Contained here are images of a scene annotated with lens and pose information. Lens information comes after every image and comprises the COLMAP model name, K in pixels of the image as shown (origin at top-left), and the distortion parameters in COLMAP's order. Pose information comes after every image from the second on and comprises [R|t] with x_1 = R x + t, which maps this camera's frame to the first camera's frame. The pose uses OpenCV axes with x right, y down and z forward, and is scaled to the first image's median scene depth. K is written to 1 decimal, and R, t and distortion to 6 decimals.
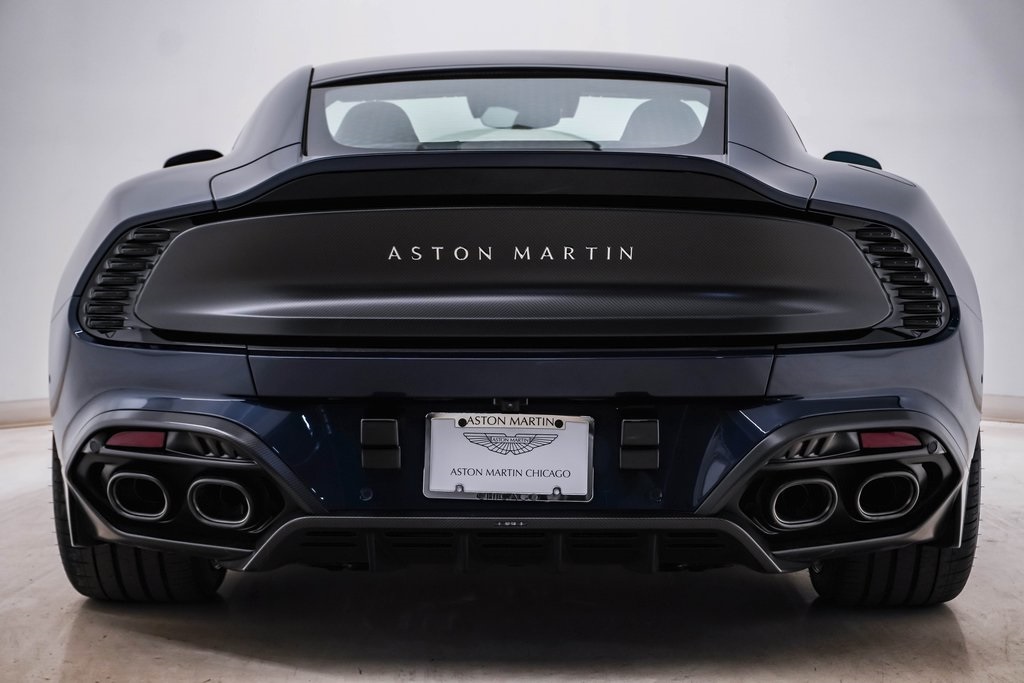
lens RADIAL K [[2215.1, 0, 511.4], [0, 2215.1, 342.5], [0, 0, 1]] dist [0.033439, 0.000000]
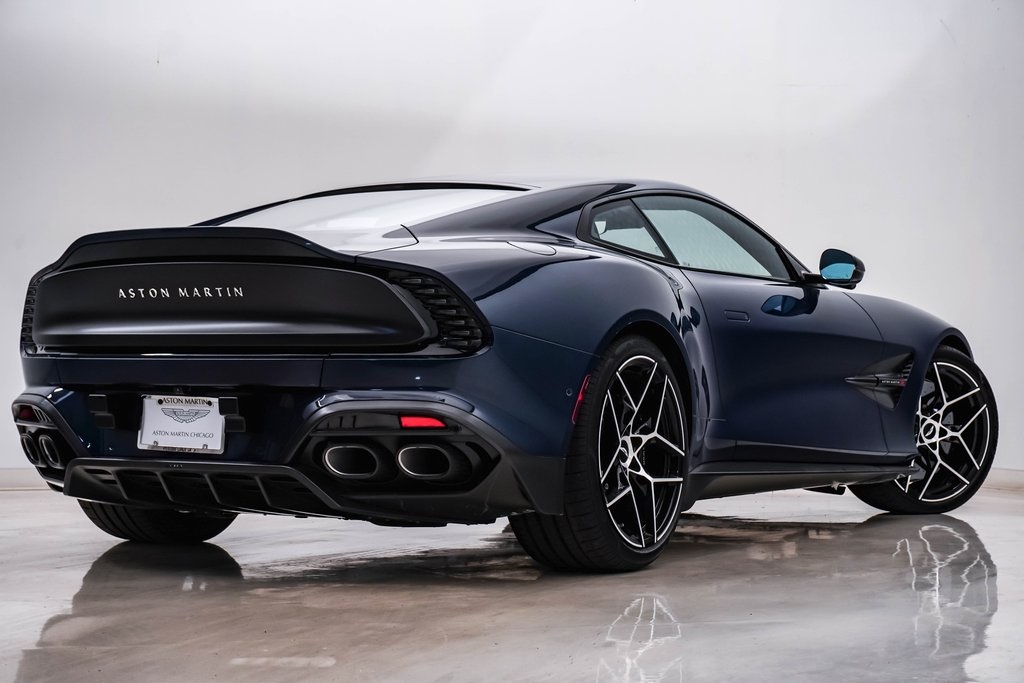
lens RADIAL K [[2215.1, 0, 513.1], [0, 2215.1, 339.9], [0, 0, 1]] dist [0.033439, 0.000000]
pose [[0.872930, 0.001559, -0.487843, 0.959401], [-0.037113, 0.997309, -0.063221, 0.082428], [0.486432, 0.073293, 0.870639, -0.244656]]
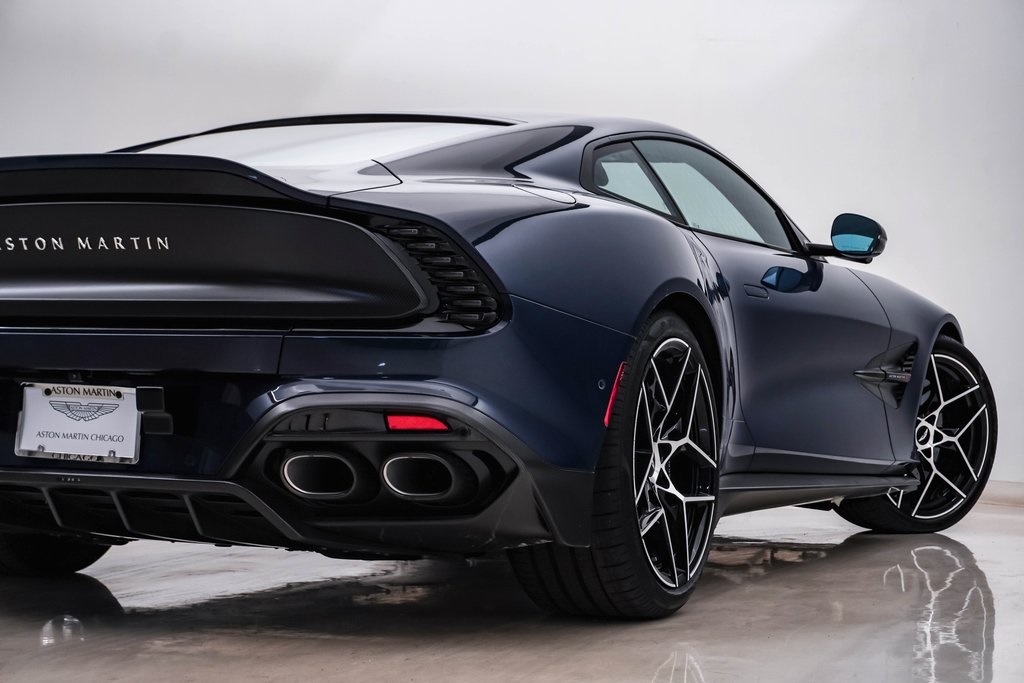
lens RADIAL K [[2215.1, 0, 509.8], [0, 2215.1, 343.1], [0, 0, 1]] dist [0.033439, 0.000000]
pose [[0.919954, 0.014436, -0.391760, 0.650625], [-0.042655, 0.997075, -0.063423, 0.073832], [0.389698, 0.075056, 0.917879, 0.033578]]
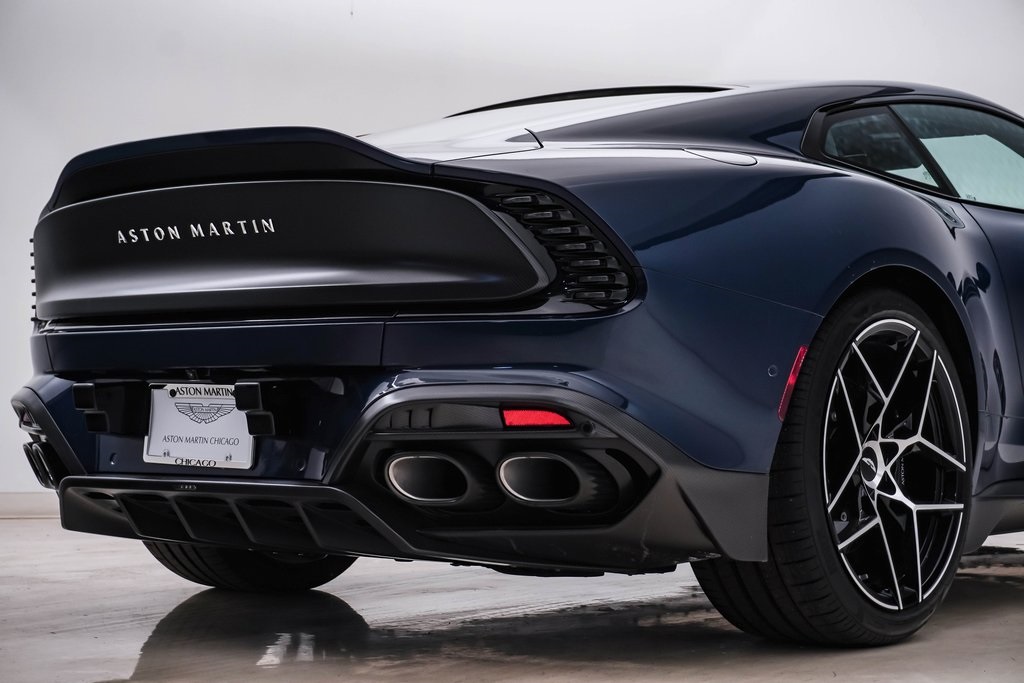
lens RADIAL K [[2087.4, 0, 513.8], [0, 2087.4, 323.7], [0, 0, 1]] dist [0.029103, 0.000000]
pose [[0.782114, -0.021831, -0.622753, 0.735430], [-0.035801, 0.996161, -0.079883, 0.077562], [0.622107, 0.084773, 0.778330, 0.315504]]
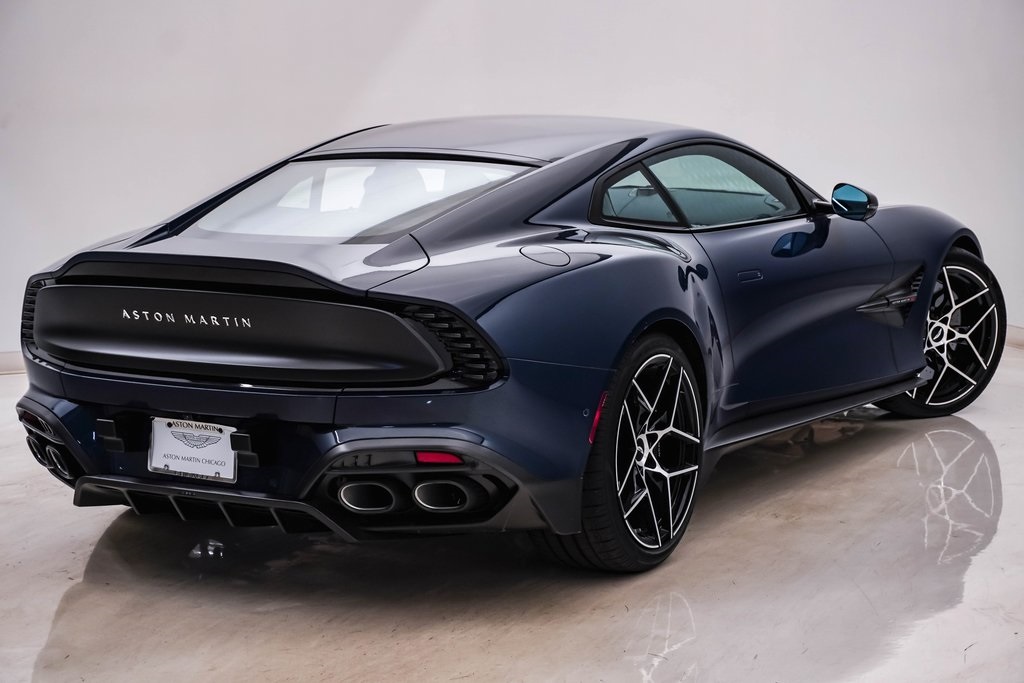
lens RADIAL K [[2215.1, 0, 503.0], [0, 2215.1, 345.1], [0, 0, 1]] dist [0.033439, 0.000000]
pose [[0.876610, 0.063196, -0.477033, 0.910909], [-0.022128, 0.995584, 0.091230, -0.164213], [0.480692, -0.069417, 0.874137, -0.228525]]
